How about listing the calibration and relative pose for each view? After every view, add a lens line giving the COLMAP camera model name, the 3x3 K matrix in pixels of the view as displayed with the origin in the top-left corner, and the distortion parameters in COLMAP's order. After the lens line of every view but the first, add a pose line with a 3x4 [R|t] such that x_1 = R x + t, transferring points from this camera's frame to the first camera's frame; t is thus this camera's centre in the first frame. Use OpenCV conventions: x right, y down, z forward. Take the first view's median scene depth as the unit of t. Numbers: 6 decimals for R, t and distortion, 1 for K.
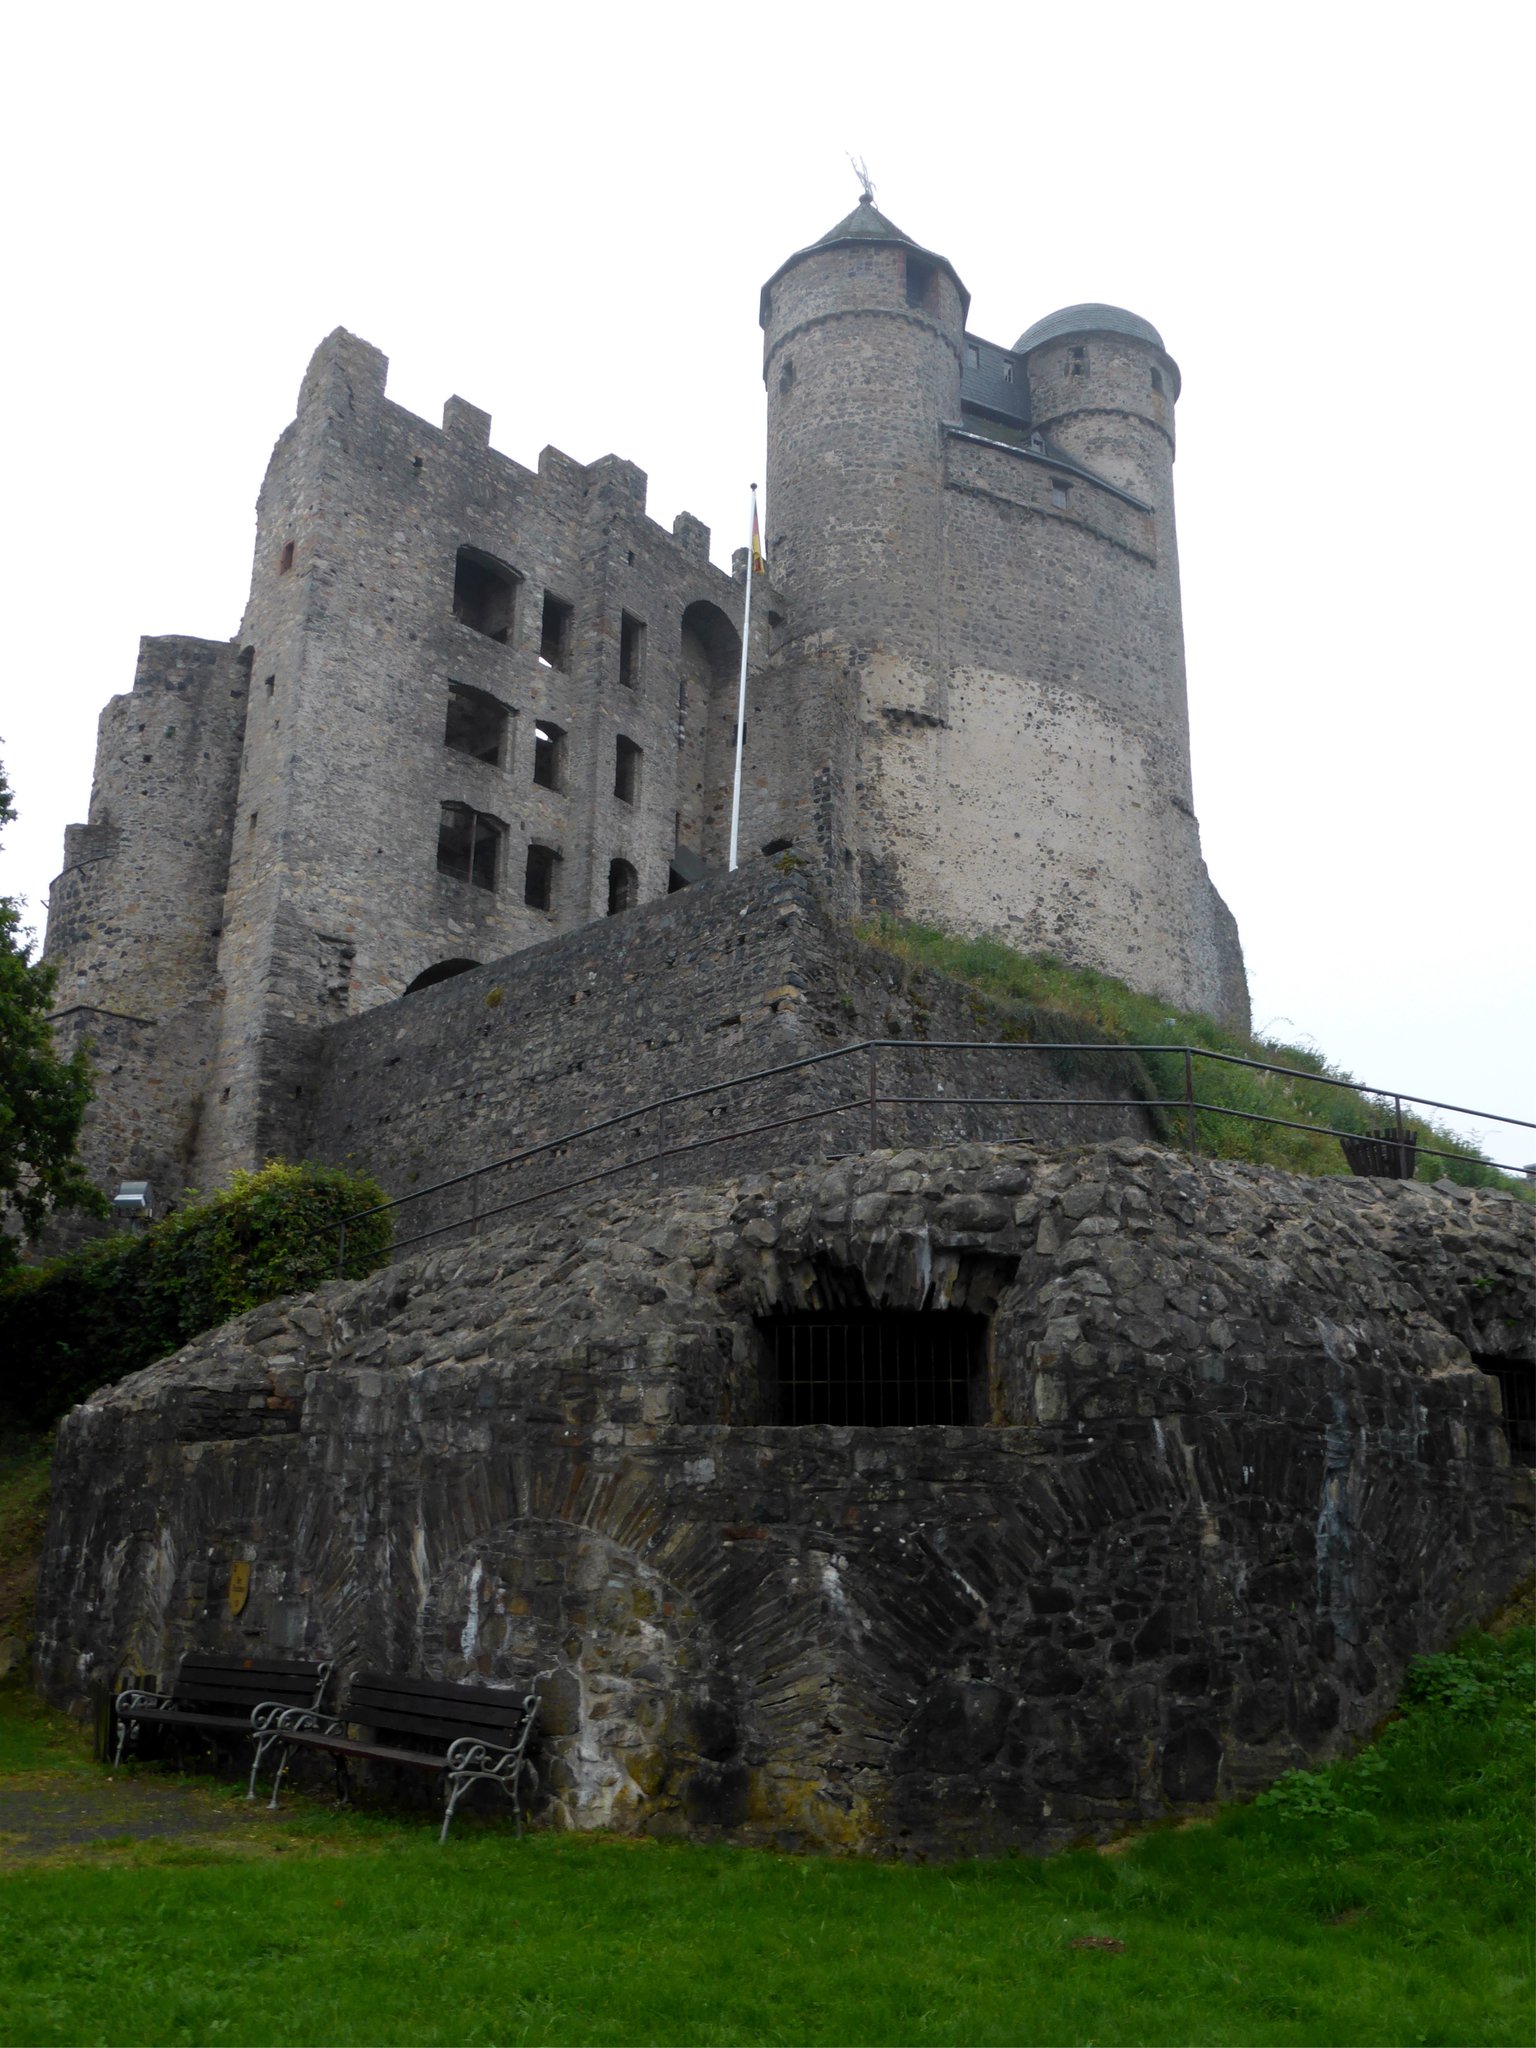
lens RADIAL K [[1840.7, 0, 739.2], [0, 1840.7, 1079.9], [0, 0, 1]] dist [-0.111205, 0.052692]
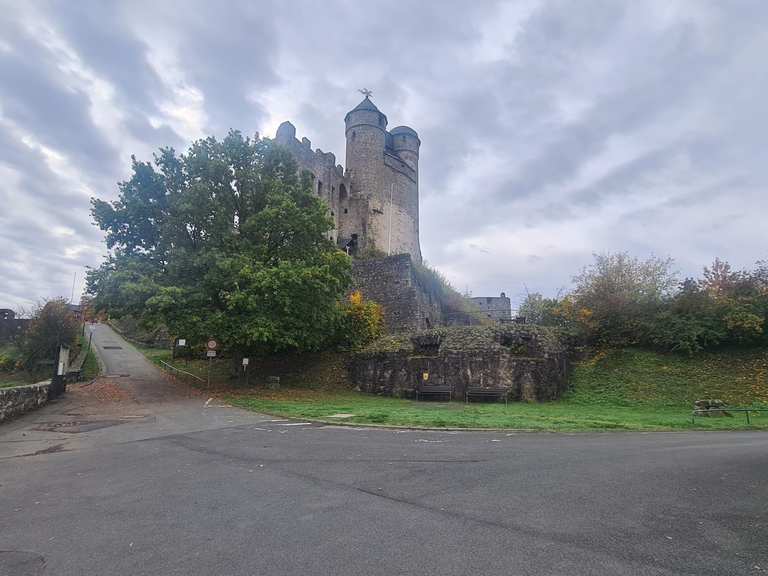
lens RADIAL K [[429.0, 0, 390.4], [0, 429.0, 287.9], [0, 0, 1]] dist [0.001145, 0.000005]
pose [[0.933133, 0.060106, 0.354471, -0.289172], [-0.082887, 0.995333, 0.049422, -0.045834], [-0.349847, -0.075498, 0.933760, -0.161273]]
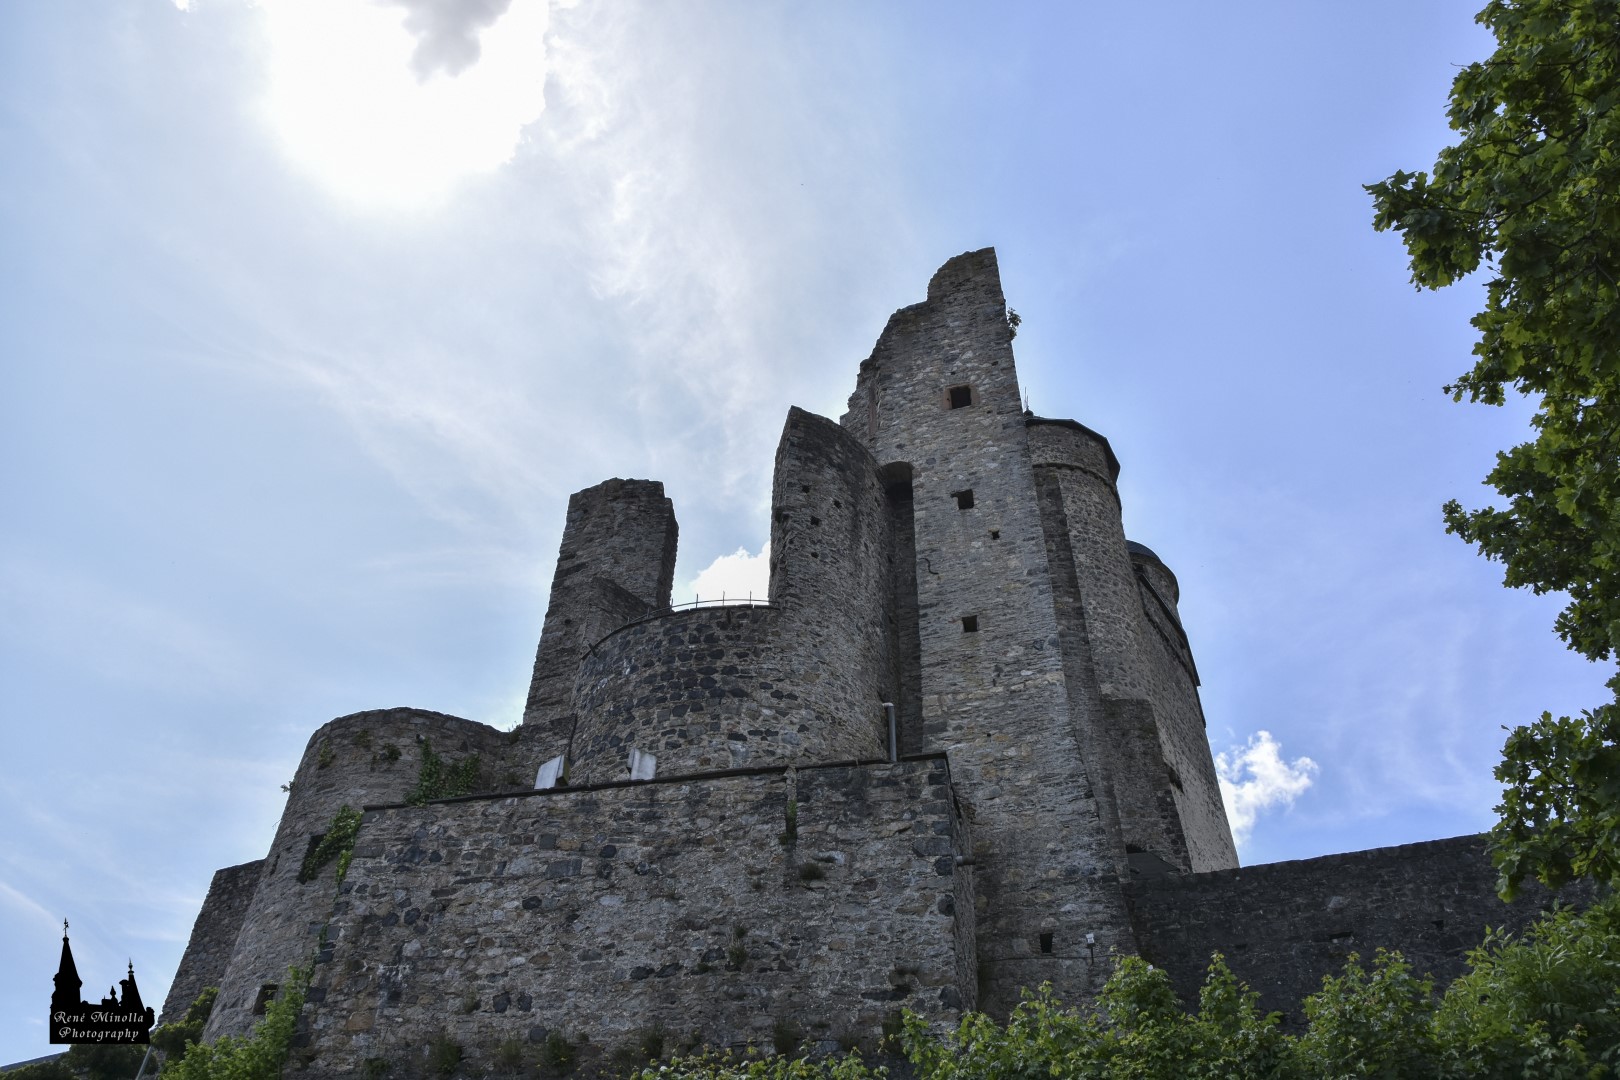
lens RADIAL K [[1205.9, 0, 814.4], [0, 1205.9, 545.8], [0, 0, 1]] dist [-0.065267, -0.001365]
pose [[0.860289, 0.351656, 0.369107, -0.428011], [-0.132444, 0.853320, -0.504285, 0.088425], [-0.492301, 0.384946, 0.780677, 0.470674]]
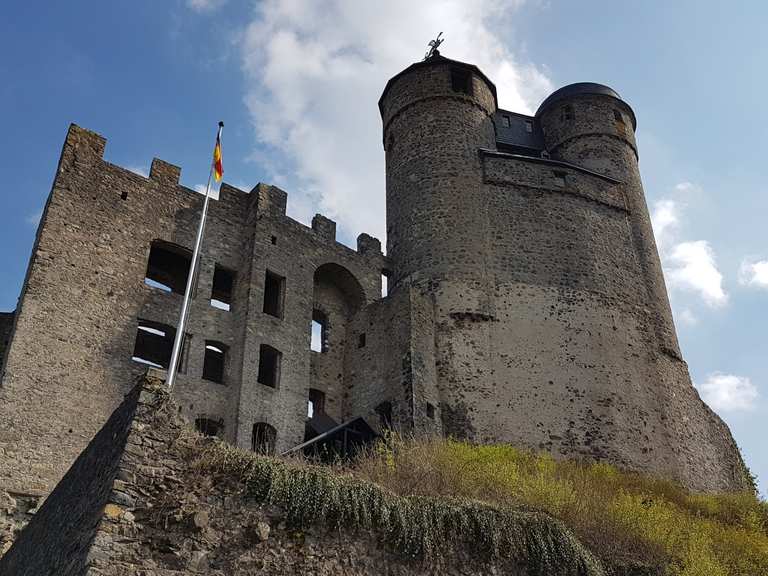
lens RADIAL K [[805.5, 0, 364.6], [0, 805.5, 315.5], [0, 0, 1]] dist [-0.020509, 0.000000]
pose [[0.973402, -0.132718, -0.186747, 0.135333], [0.075450, 0.955351, -0.285678, -0.008612], [0.216323, 0.263990, 0.939954, 0.332923]]
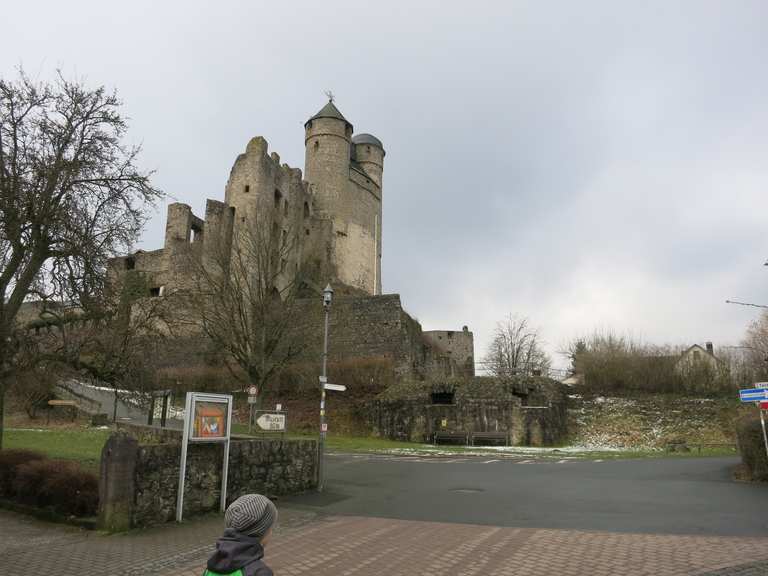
lens RADIAL K [[564.9, 0, 383.3], [0, 564.9, 288.3], [0, 0, 1]] dist [-0.078201, -0.000643]
pose [[0.862120, 0.110175, 0.494581, -0.496958], [-0.129329, 0.991591, 0.004547, -0.082899], [-0.489922, -0.067884, 0.869119, -0.281812]]
